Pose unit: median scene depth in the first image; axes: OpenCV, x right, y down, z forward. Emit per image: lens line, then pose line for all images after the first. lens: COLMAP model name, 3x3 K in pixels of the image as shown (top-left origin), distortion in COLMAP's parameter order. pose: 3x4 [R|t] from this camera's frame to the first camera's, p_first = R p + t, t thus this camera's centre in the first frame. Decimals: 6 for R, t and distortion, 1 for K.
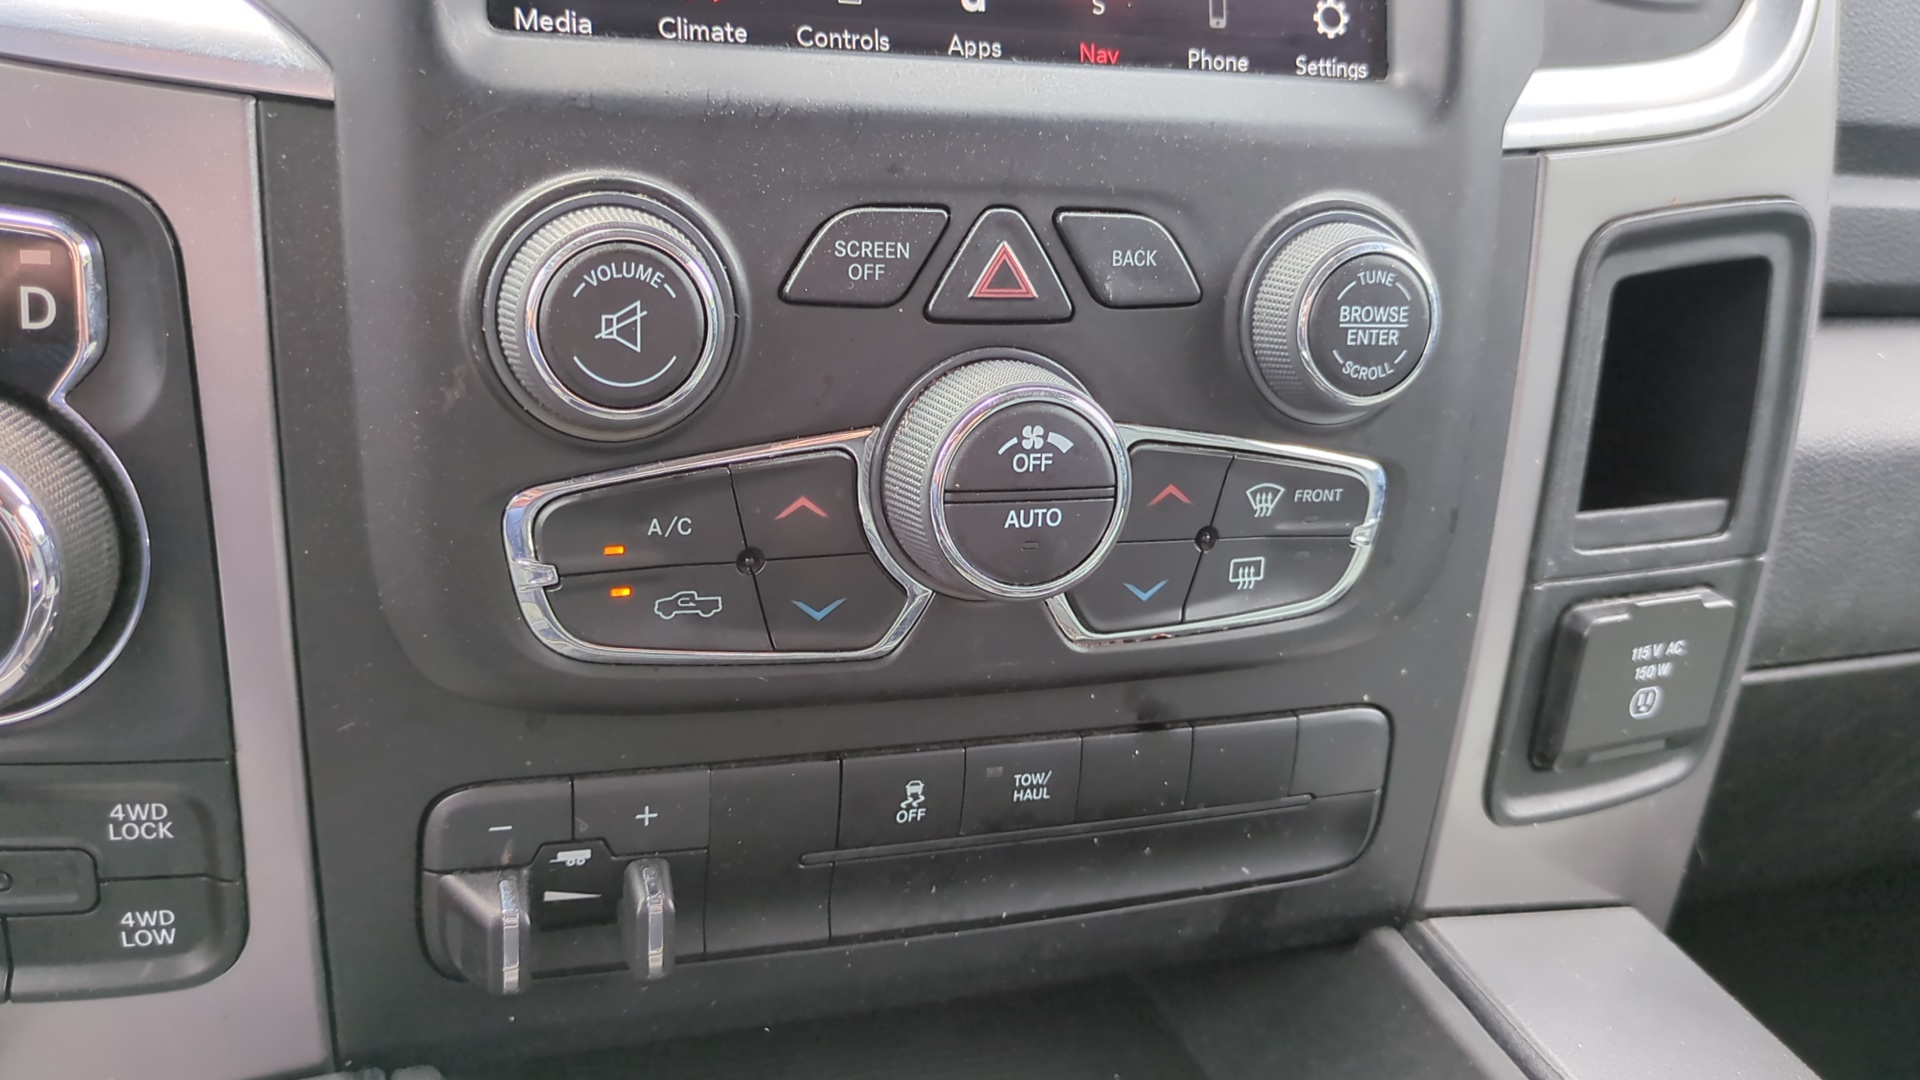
lens RADIAL K [[1598.6, 0, 966.1], [0, 1598.6, 530.2], [0, 0, 1]] dist [0.017773, -0.078135]
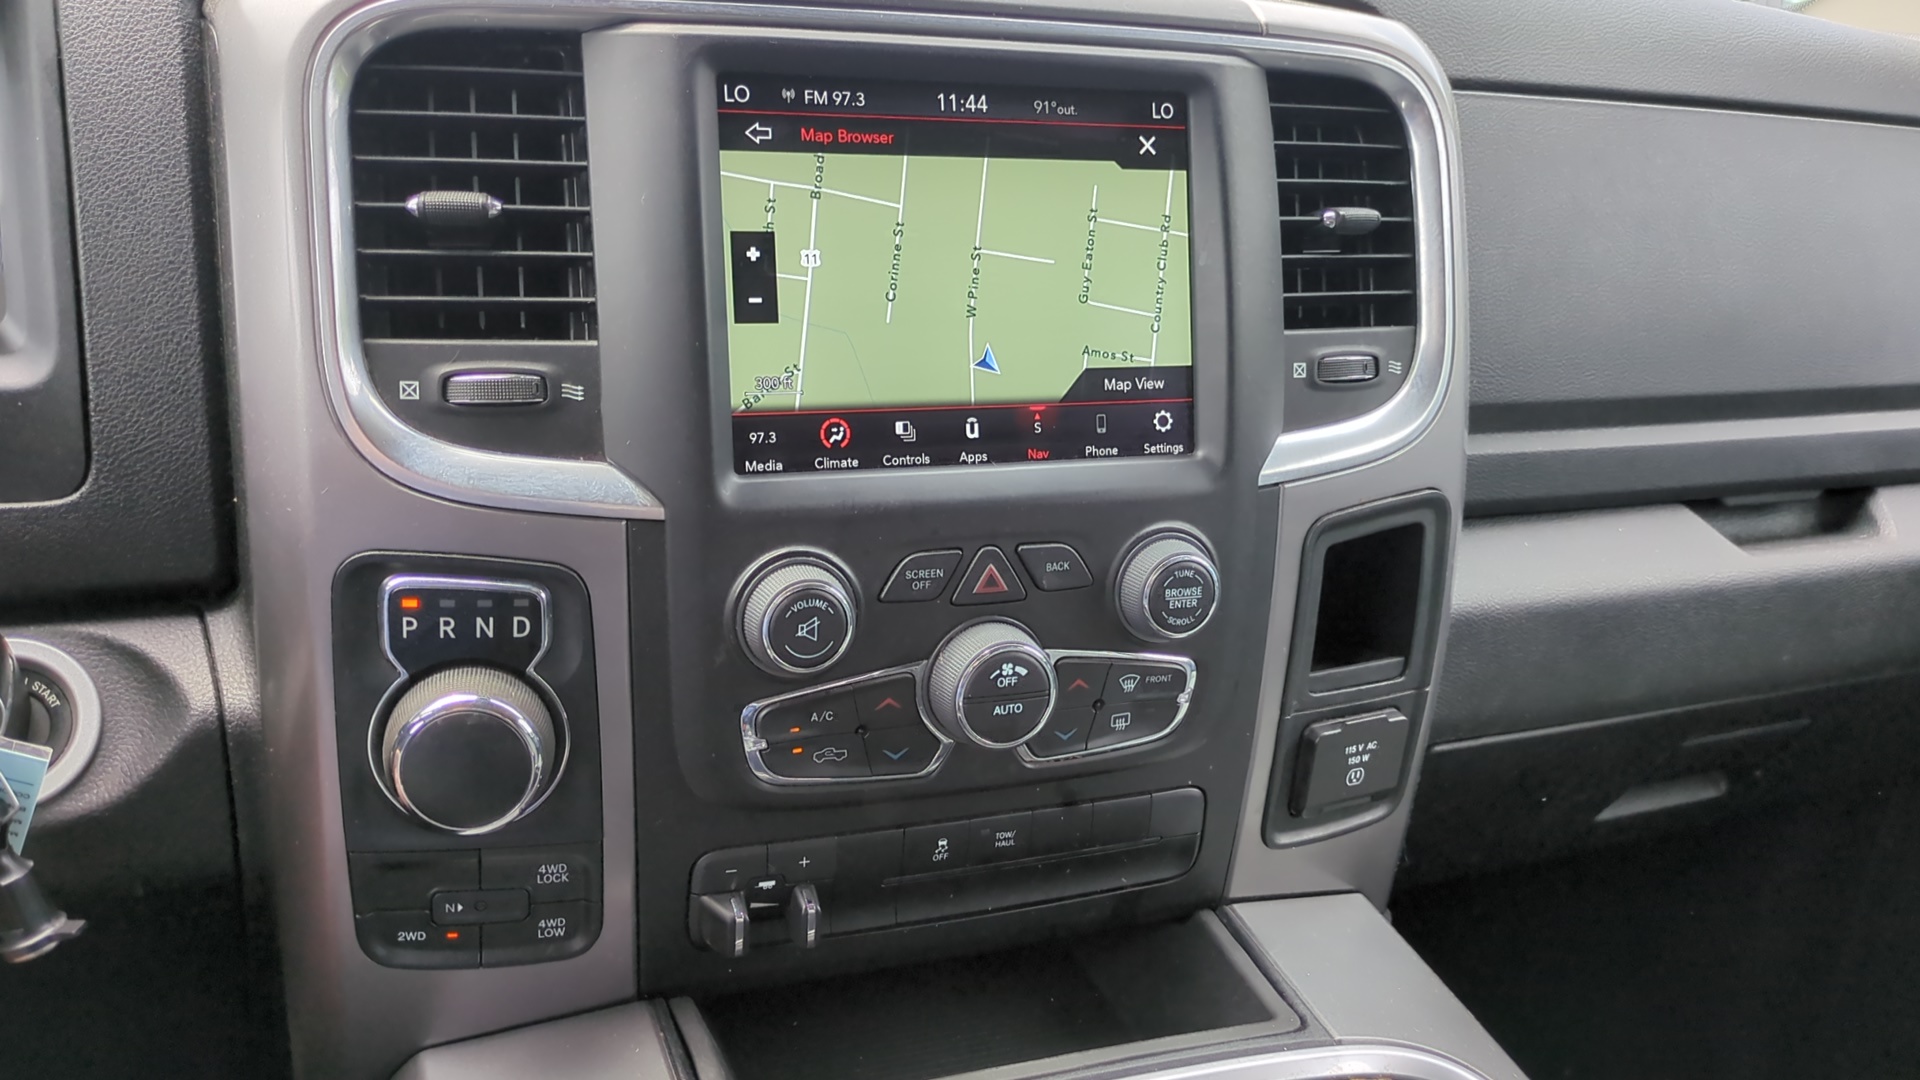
lens RADIAL K [[1598.6, 0, 966.2], [0, 1598.6, 531.7], [0, 0, 1]] dist [0.017773, -0.078135]
pose [[0.998977, -0.010297, 0.044027, -0.090124], [0.009427, 0.999757, 0.019921, -0.256623], [-0.044221, -0.019486, 0.998832, -0.922469]]
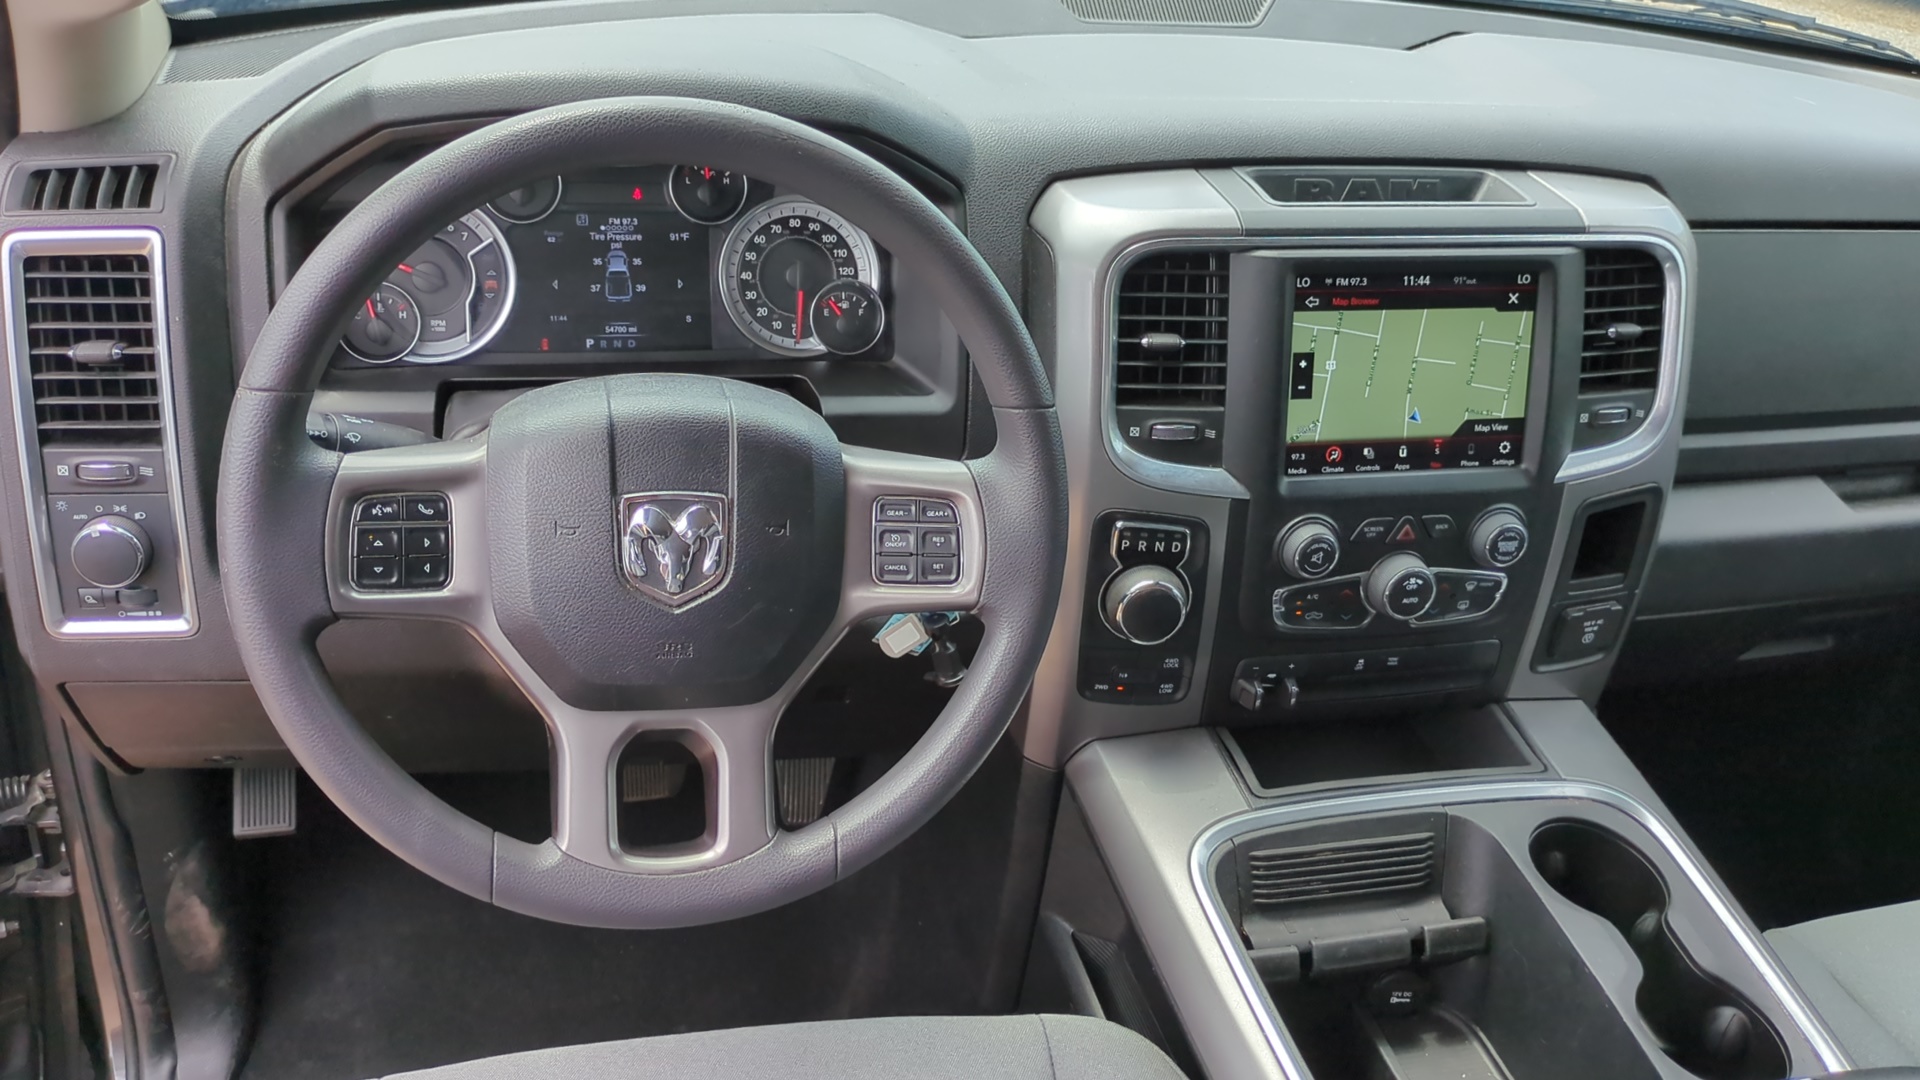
lens RADIAL K [[1598.6, 0, 954.7], [0, 1598.6, 522.8], [0, 0, 1]] dist [0.017773, -0.078135]
pose [[0.995338, 0.056437, -0.078210, -0.725076], [-0.040650, 0.980853, 0.190462, -0.841971], [0.087462, -0.186394, 0.978574, -2.698403]]
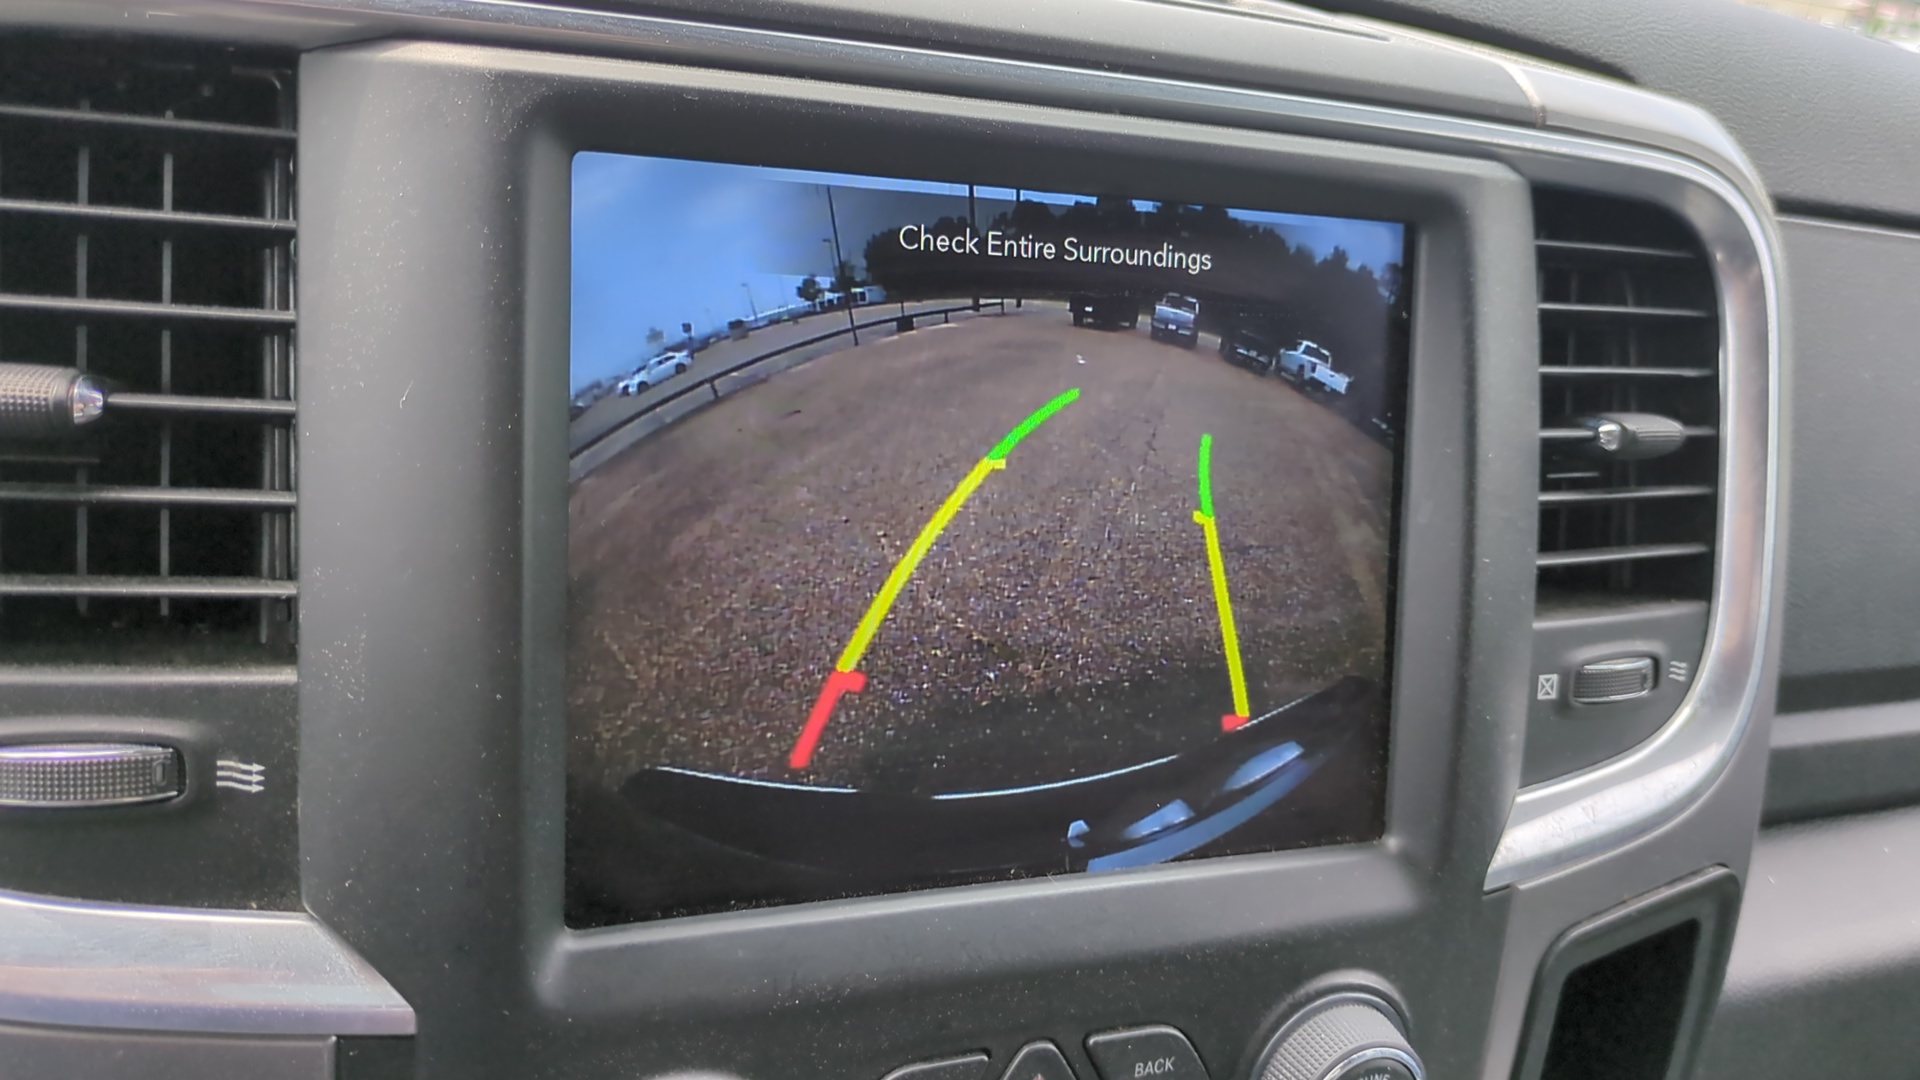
lens RADIAL K [[1598.6, 0, 963.4], [0, 1598.6, 524.1], [0, 0, 1]] dist [0.017773, -0.078135]
pose [[0.994147, 0.048180, 0.096697, -0.143484], [-0.050631, 0.998451, 0.023057, -0.559428], [-0.095436, -0.027818, 0.995047, -0.032358]]
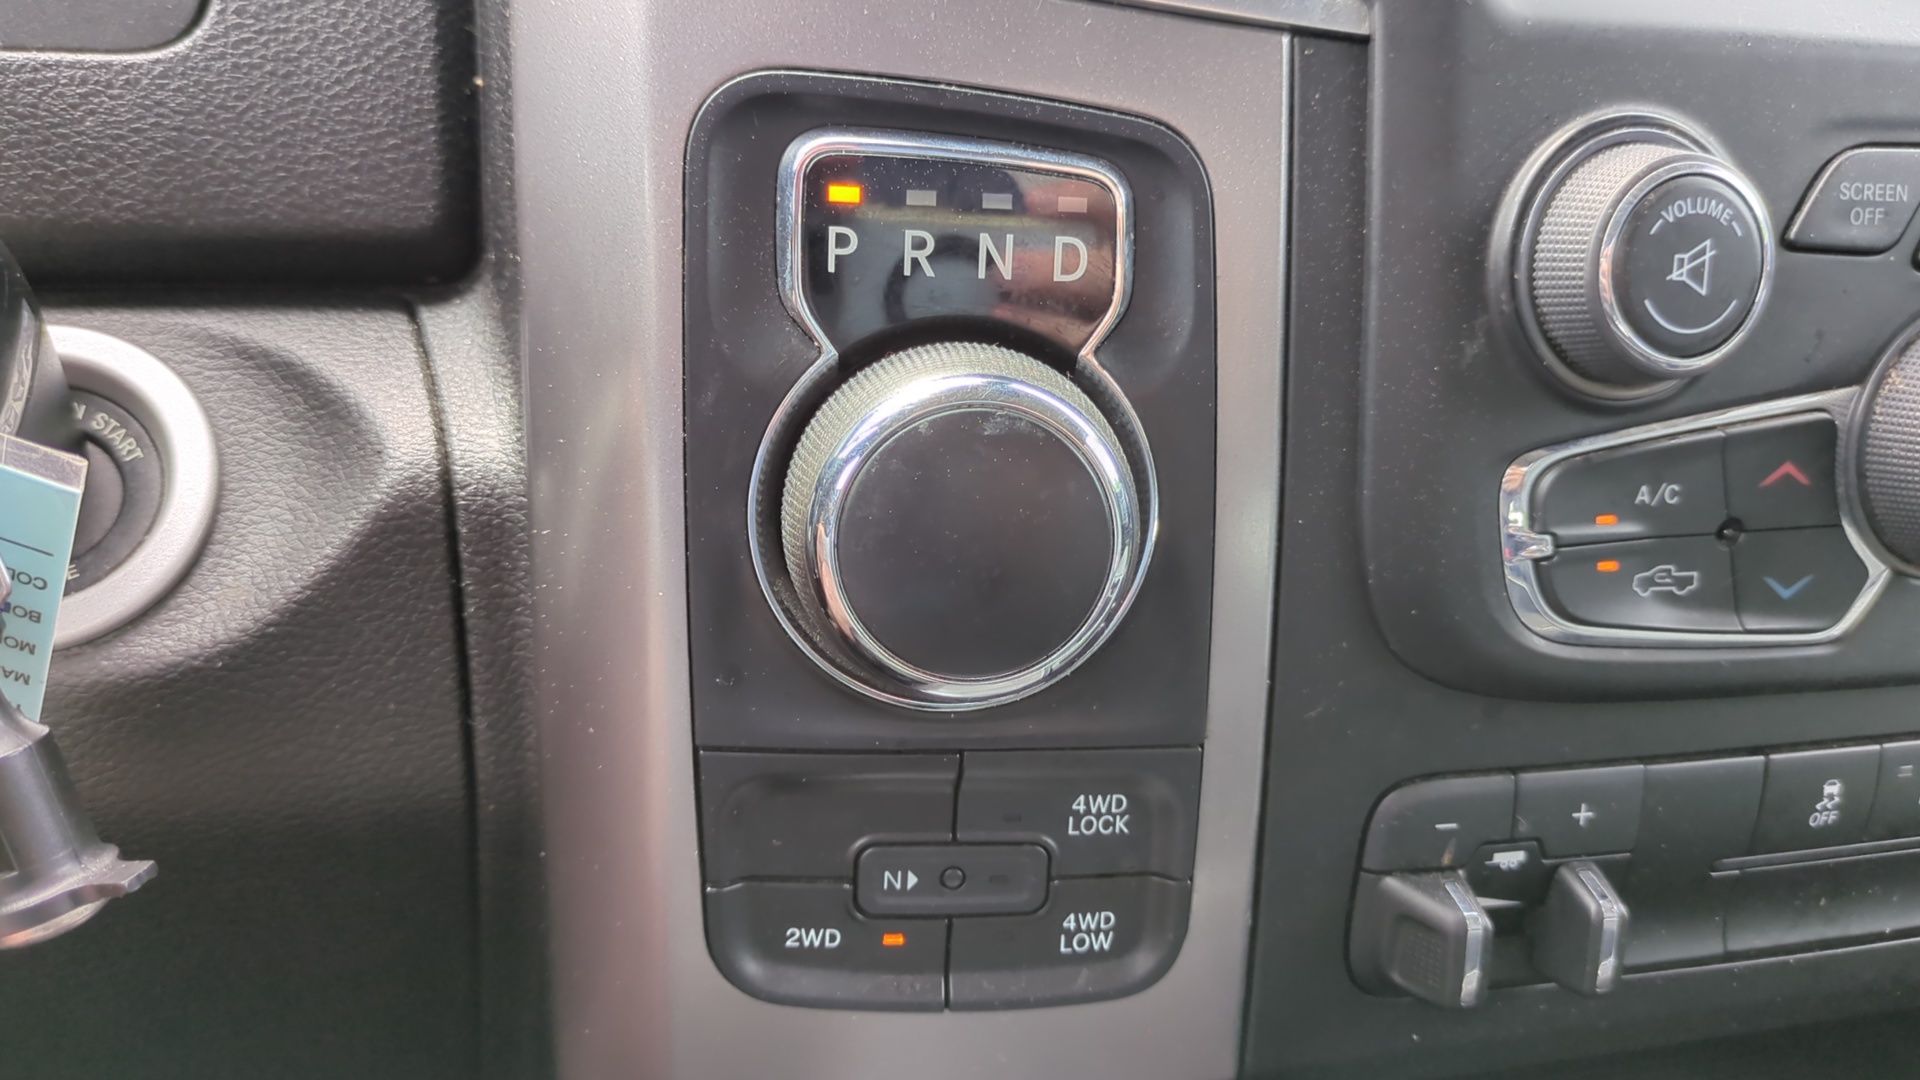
lens RADIAL K [[1598.6, 0, 948.1], [0, 1598.6, 540.8], [0, 0, 1]] dist [0.017773, -0.078135]
pose [[0.996882, -0.012408, -0.077925, -0.505456], [0.009365, 0.999184, -0.039301, 0.055274], [0.078349, 0.038449, 0.996184, 0.048333]]
